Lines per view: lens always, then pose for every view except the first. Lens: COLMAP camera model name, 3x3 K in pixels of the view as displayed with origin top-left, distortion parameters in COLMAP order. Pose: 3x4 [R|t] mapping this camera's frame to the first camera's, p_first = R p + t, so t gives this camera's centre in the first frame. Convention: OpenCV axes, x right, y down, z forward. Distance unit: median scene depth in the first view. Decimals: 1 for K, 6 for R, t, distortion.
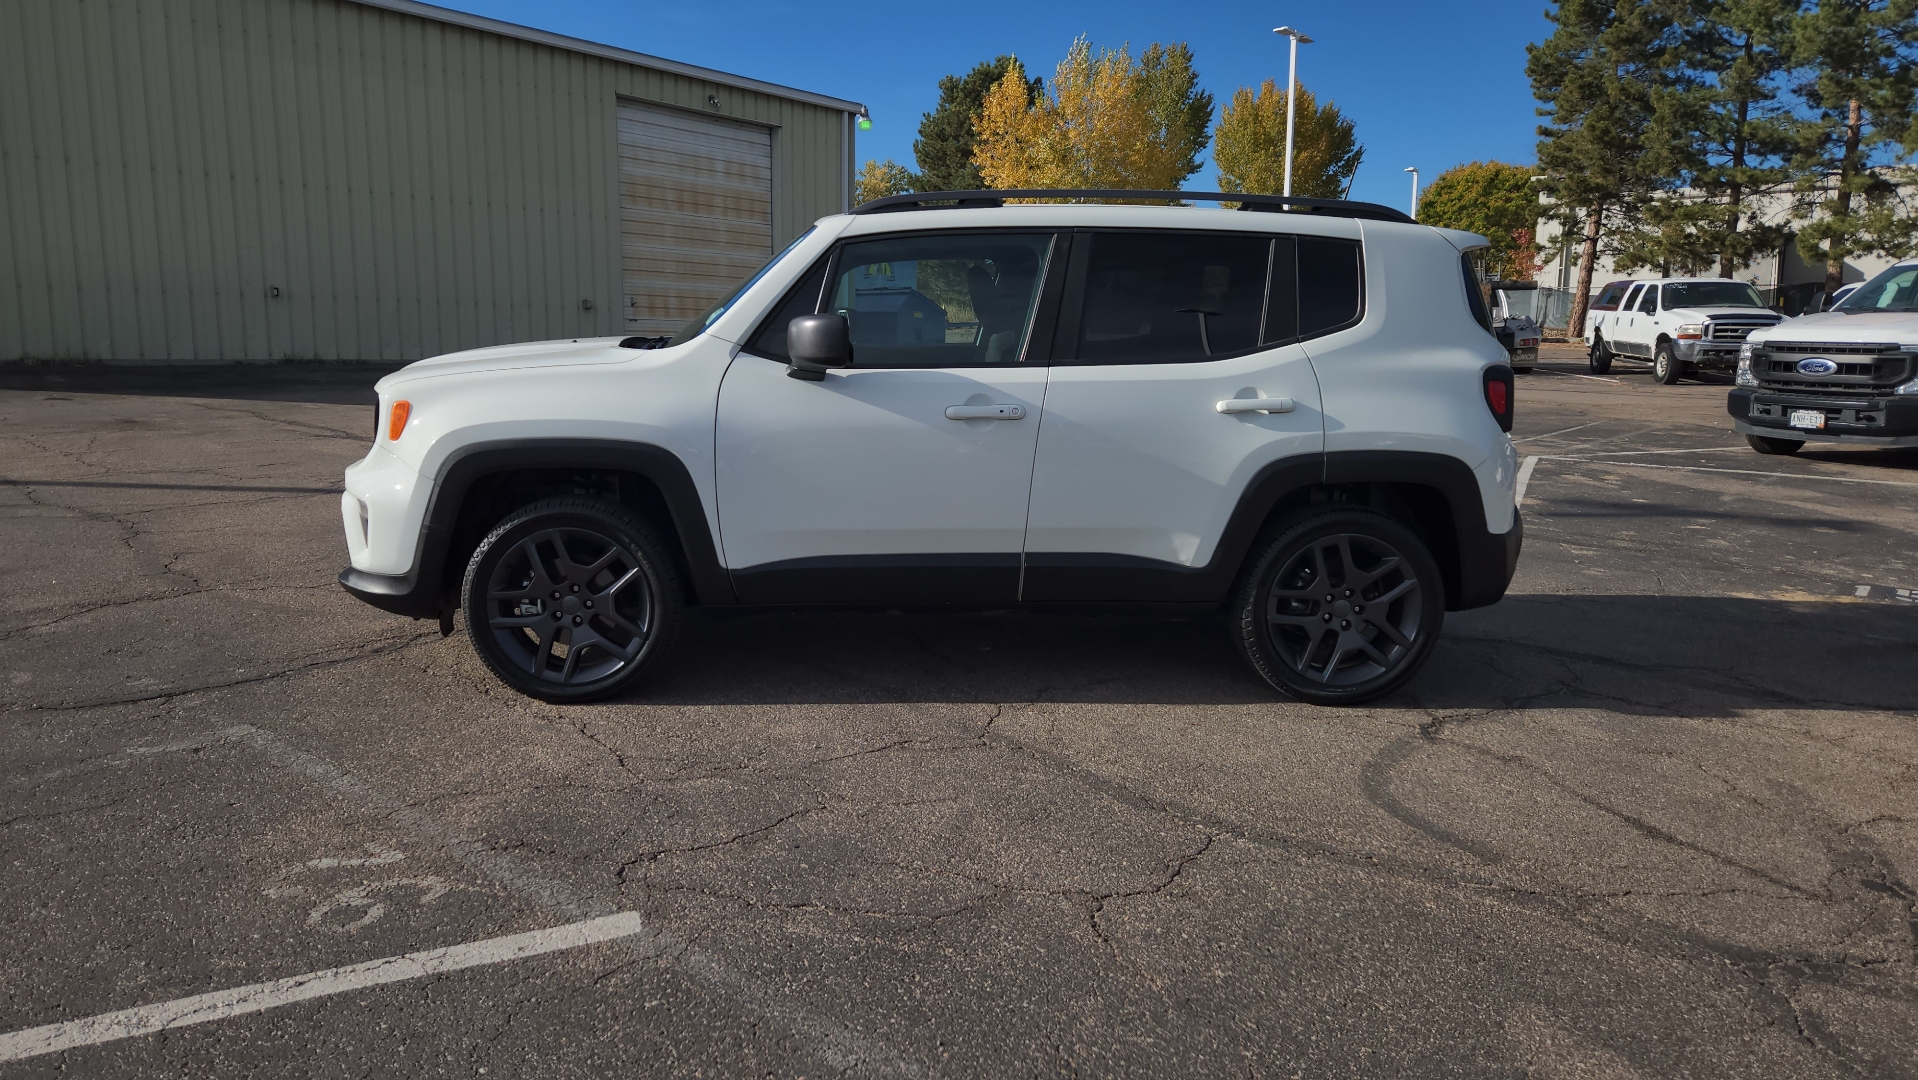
lens RADIAL K [[1274.1, 0, 938.0], [0, 1274.1, 549.0], [0, 0, 1]] dist [0.061580, -0.040627]
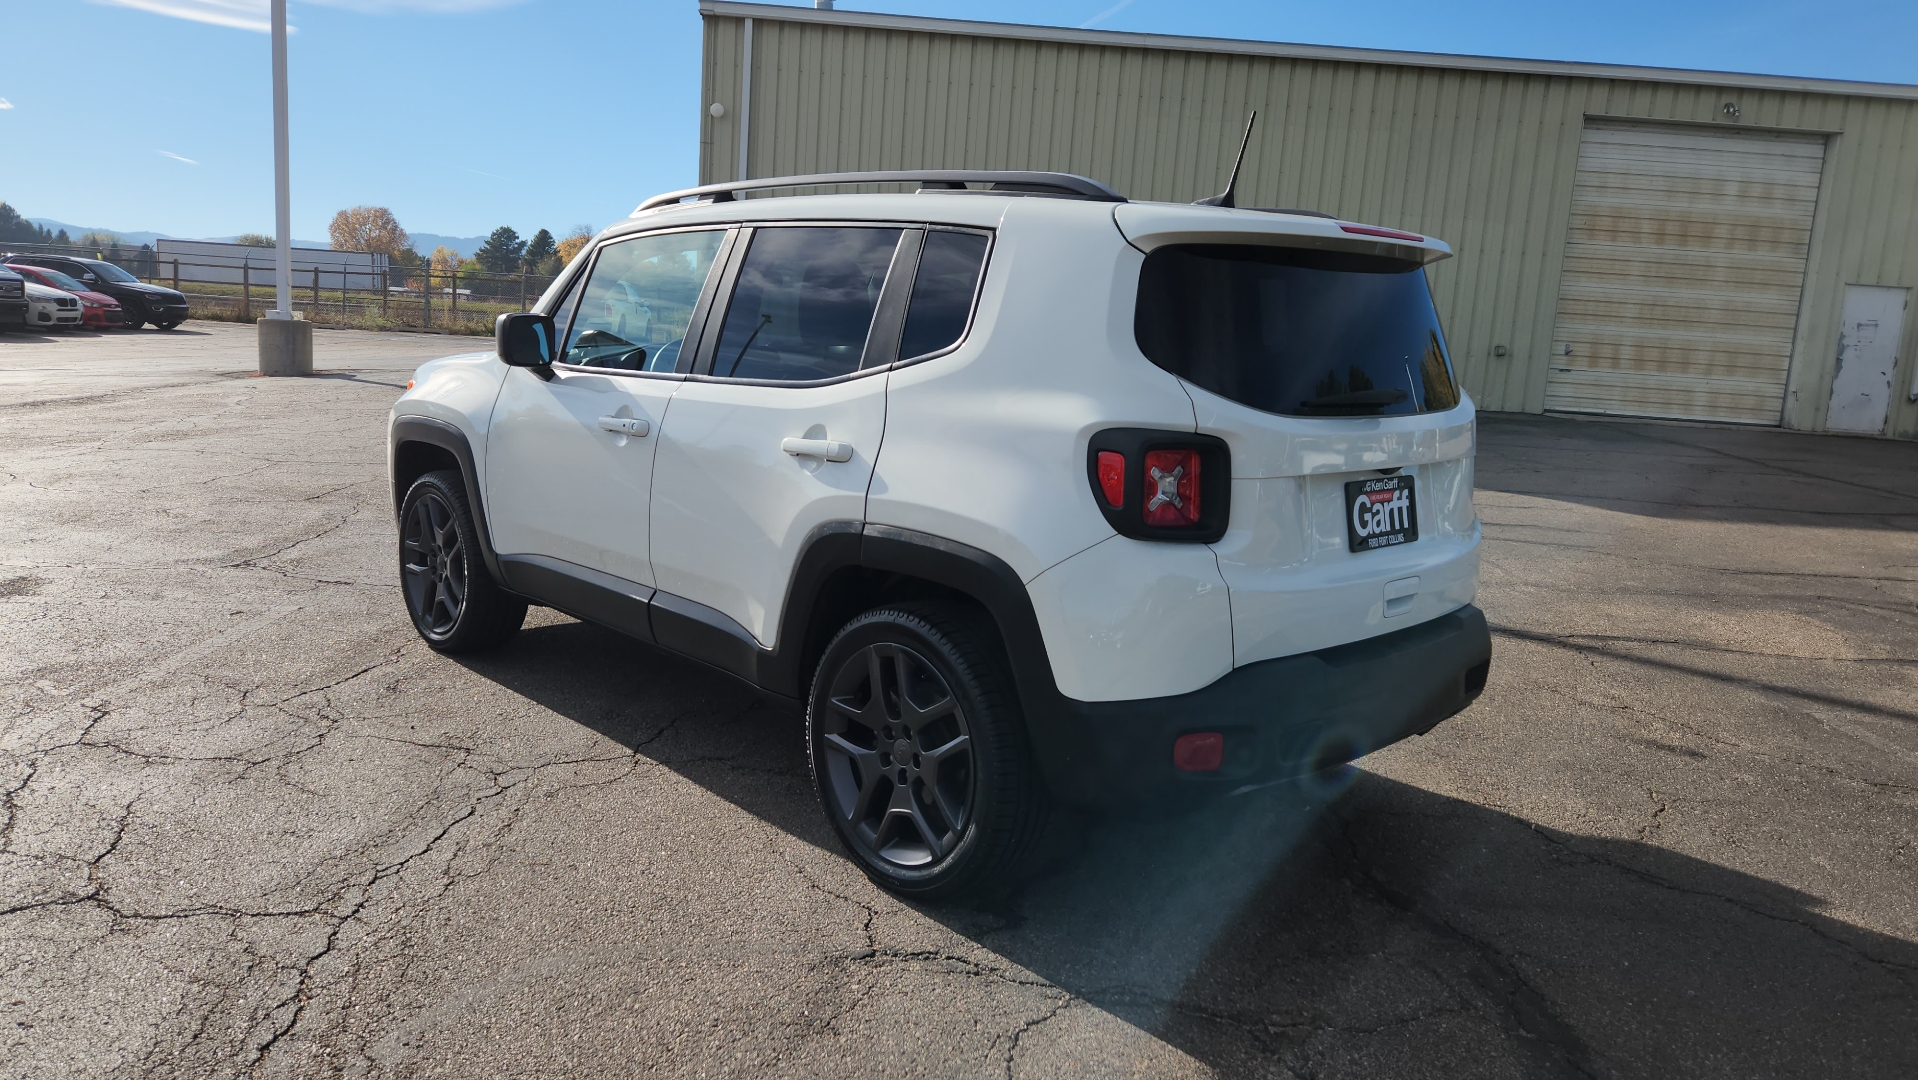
lens RADIAL K [[1283.9, 0, 919.9], [0, 1283.9, 536.3], [0, 0, 1]] dist [0.068841, -0.051665]
pose [[0.643111, 0.145353, -0.751852, 0.165465], [-0.182232, 0.982664, 0.034100, -0.018859], [0.743774, 0.115081, 0.658450, 0.106685]]
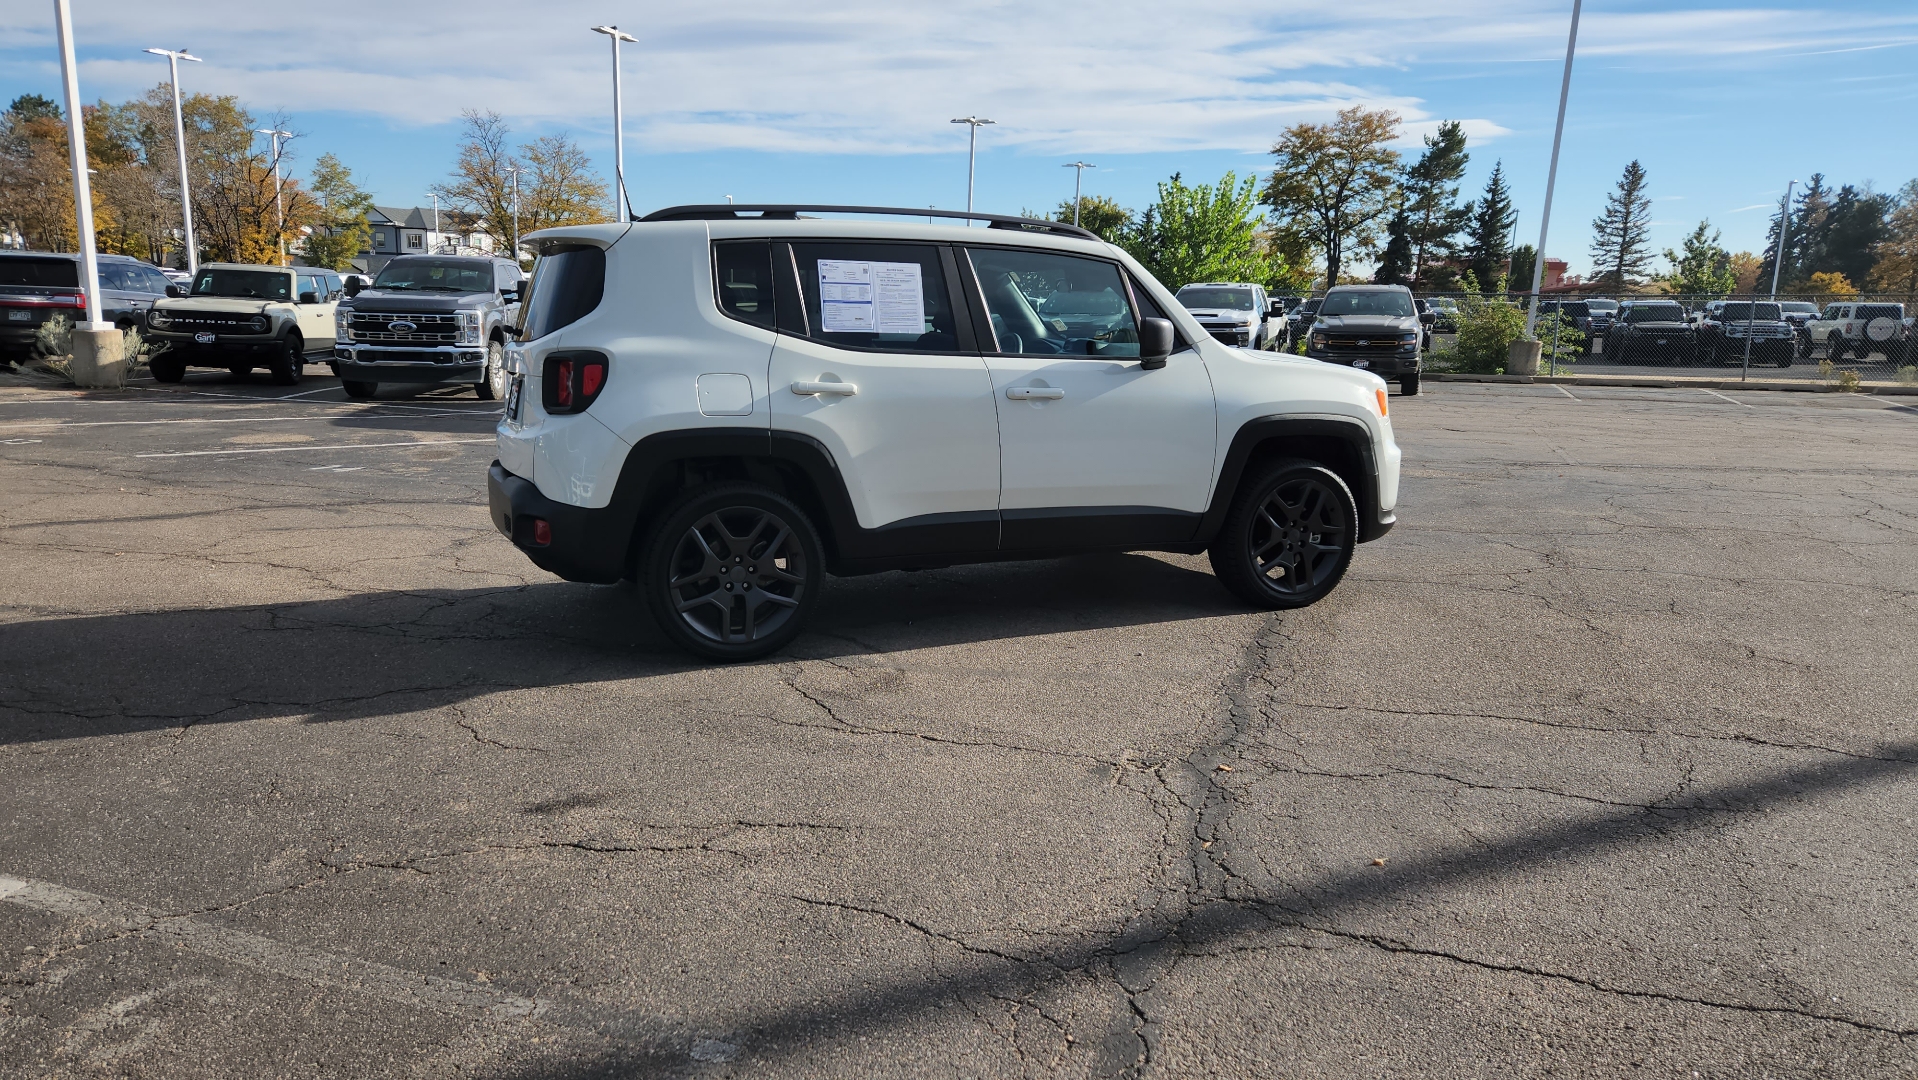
lens RADIAL K [[1284.2, 0, 941.0], [0, 1284.2, 553.6], [0, 0, 1]] dist [0.071484, -0.053373]
pose [[-0.942342, 0.030373, -0.333272, 0.099128], [-0.091617, 0.934412, 0.344210, -0.088865], [0.321868, 0.354897, -0.877752, 0.482124]]
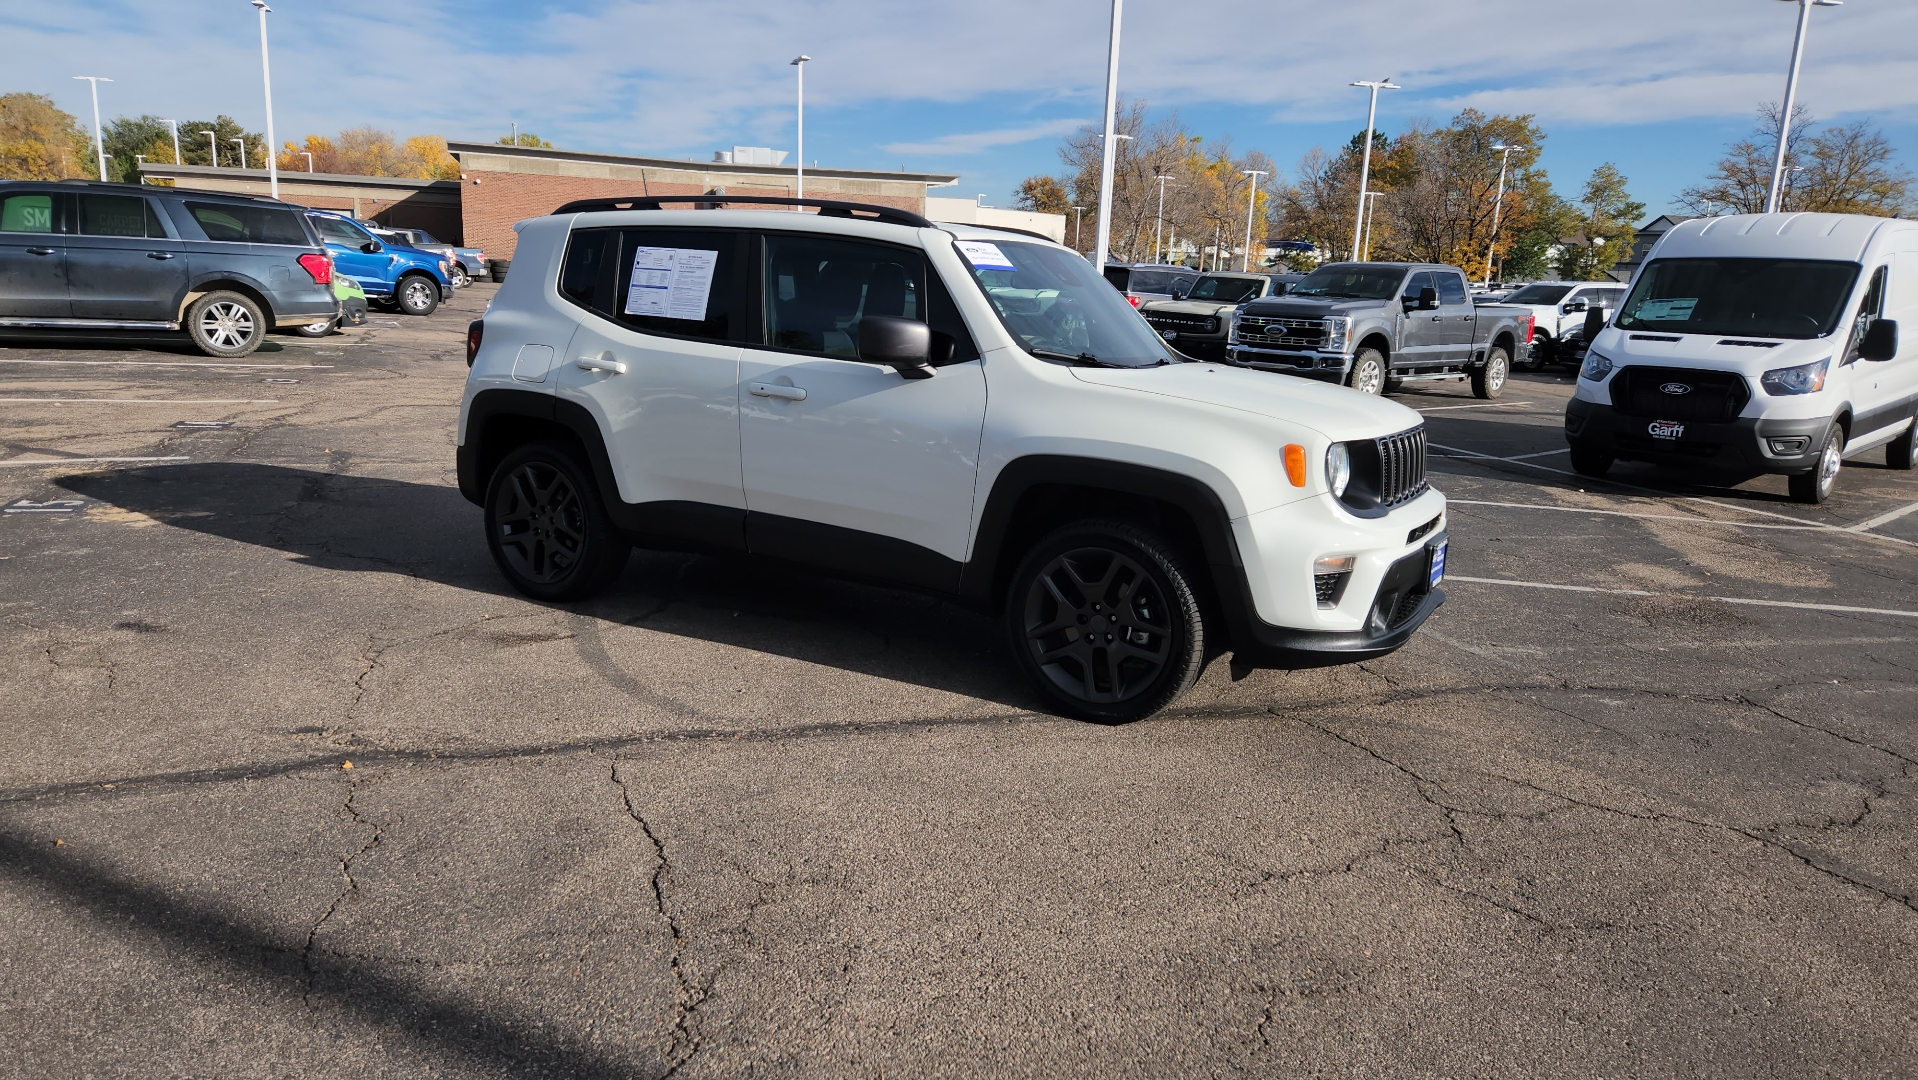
lens RADIAL K [[1284.2, 0, 938.9], [0, 1284.2, 543.8], [0, 0, 1]] dist [0.071484, -0.053373]
pose [[-0.829453, -0.168909, 0.532426, -0.142295], [0.037657, 0.934106, 0.355005, -0.088899], [-0.557306, 0.314510, -0.768436, 0.429586]]
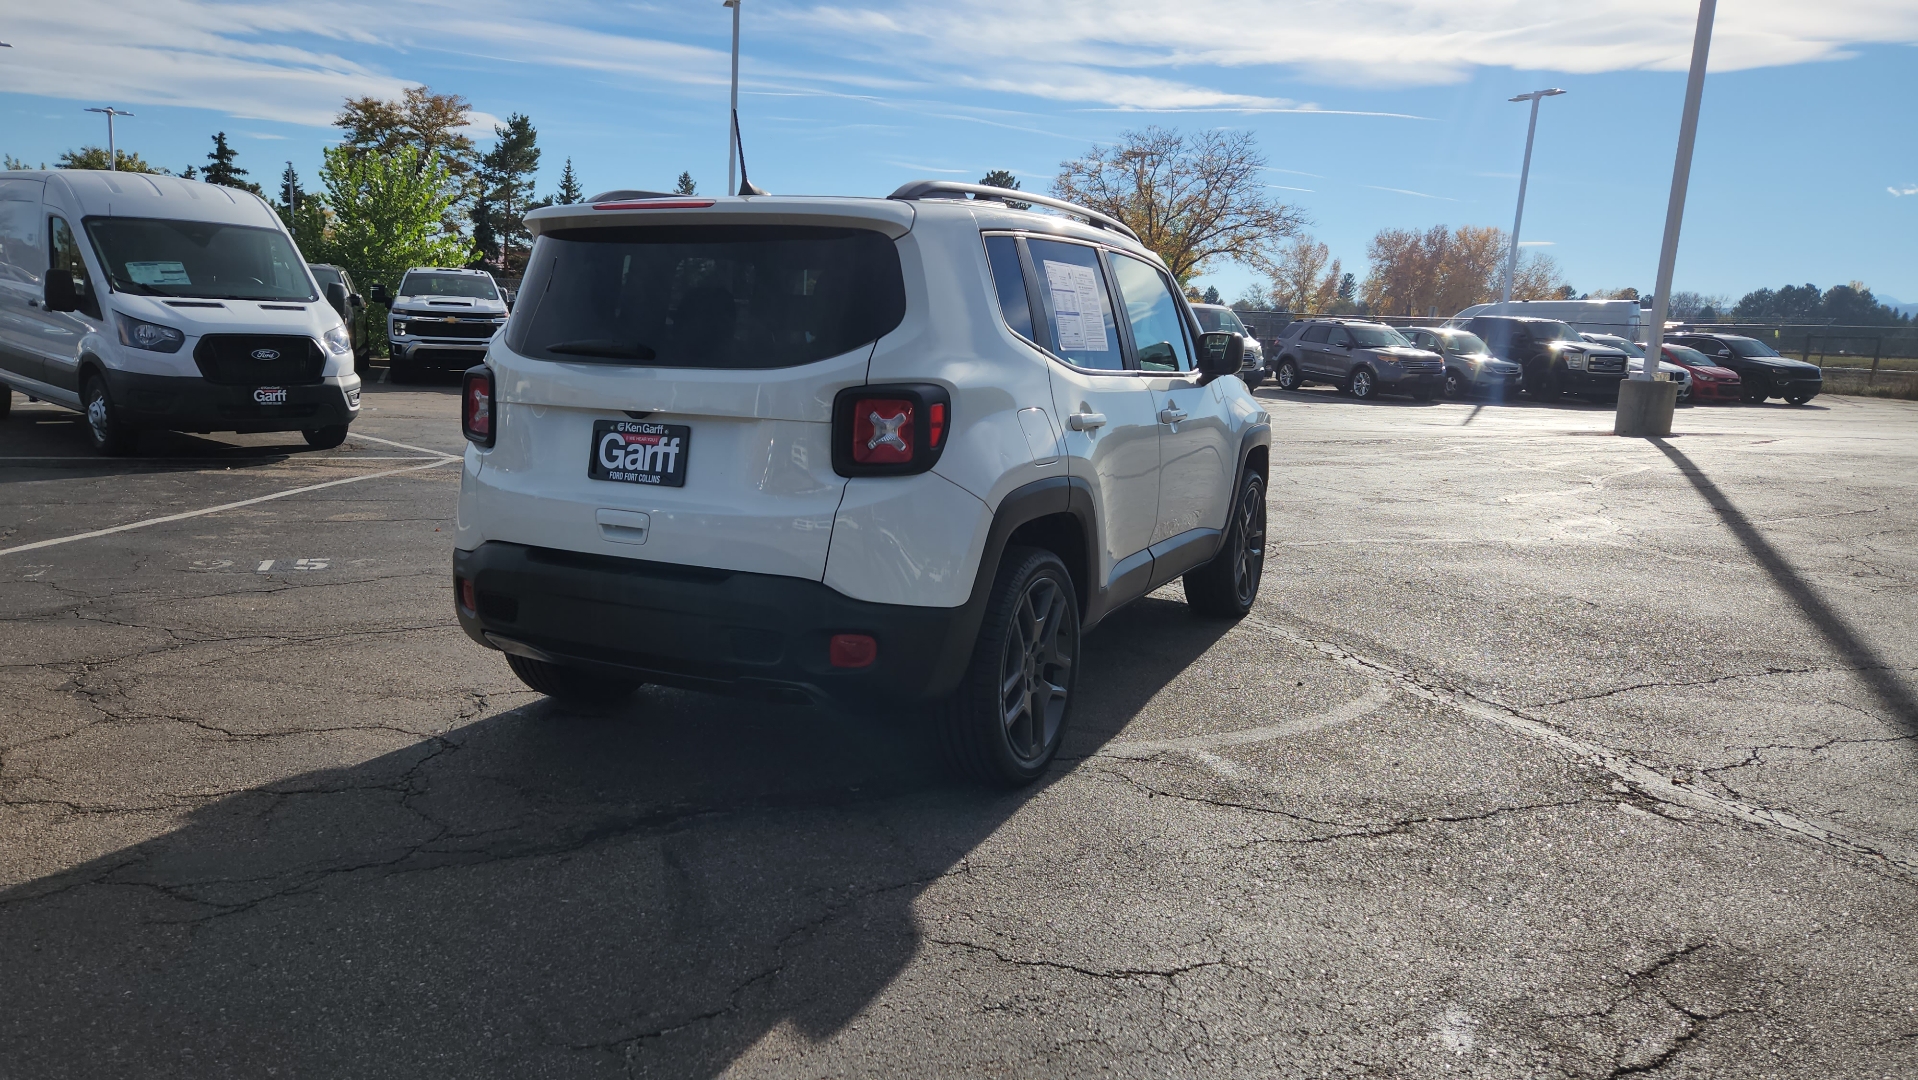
lens RADIAL K [[1283.9, 0, 931.1], [0, 1283.9, 538.5], [0, 0, 1]] dist [0.068841, -0.051665]
pose [[-0.506036, 0.109014, -0.855595, 0.209323], [-0.198084, 0.950777, 0.238296, -0.059951], [0.839458, 0.290066, -0.459534, 0.338887]]
